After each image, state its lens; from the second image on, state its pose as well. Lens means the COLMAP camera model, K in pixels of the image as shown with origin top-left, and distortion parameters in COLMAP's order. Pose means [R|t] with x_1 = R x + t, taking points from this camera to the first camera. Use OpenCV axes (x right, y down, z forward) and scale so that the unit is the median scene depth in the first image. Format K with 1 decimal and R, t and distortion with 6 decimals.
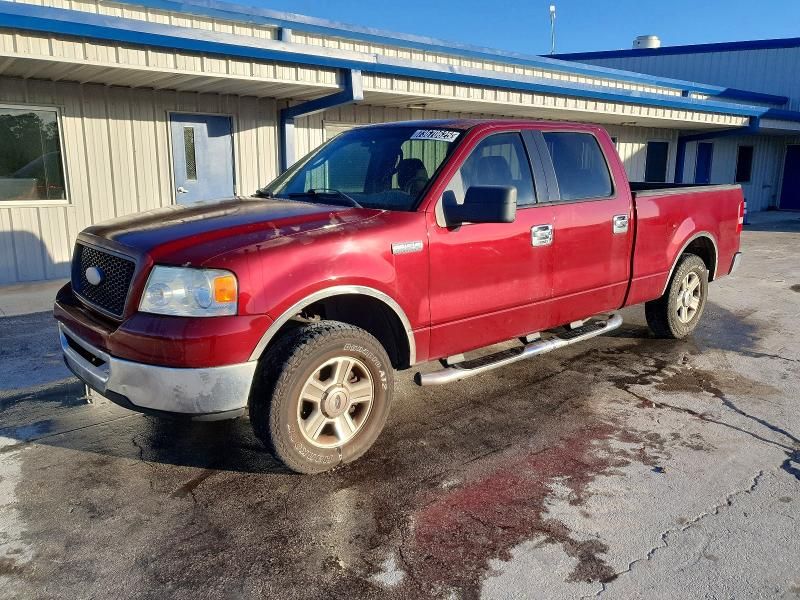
lens RADIAL K [[631.8, 0, 401.8], [0, 631.8, 301.1], [0, 0, 1]] dist [-0.003035, 0.021148]
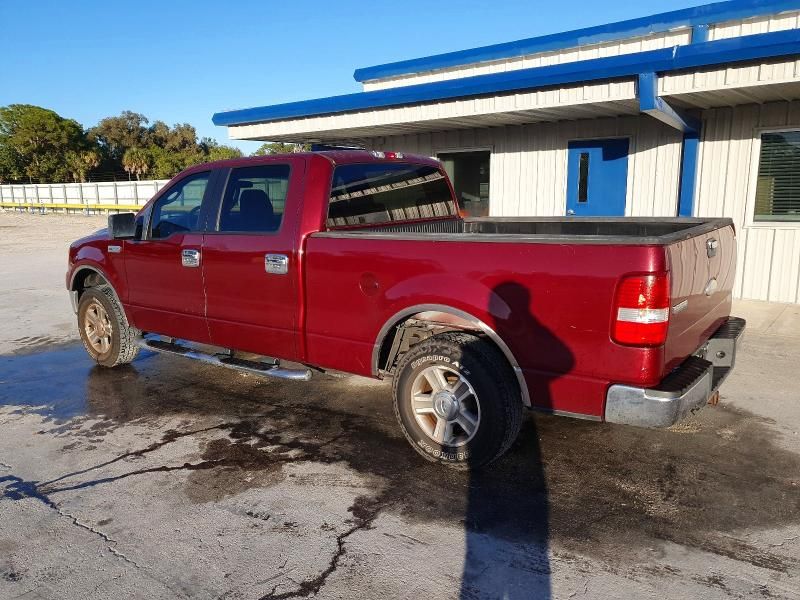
lens RADIAL K [[631.8, 0, 401.3], [0, 631.8, 299.8], [0, 0, 1]] dist [-0.003035, 0.021148]
pose [[0.202641, 0.165971, -0.965086, 1.329329], [-0.189047, 0.973623, 0.127745, -0.231850], [0.960832, 0.156560, 0.228673, 1.027329]]
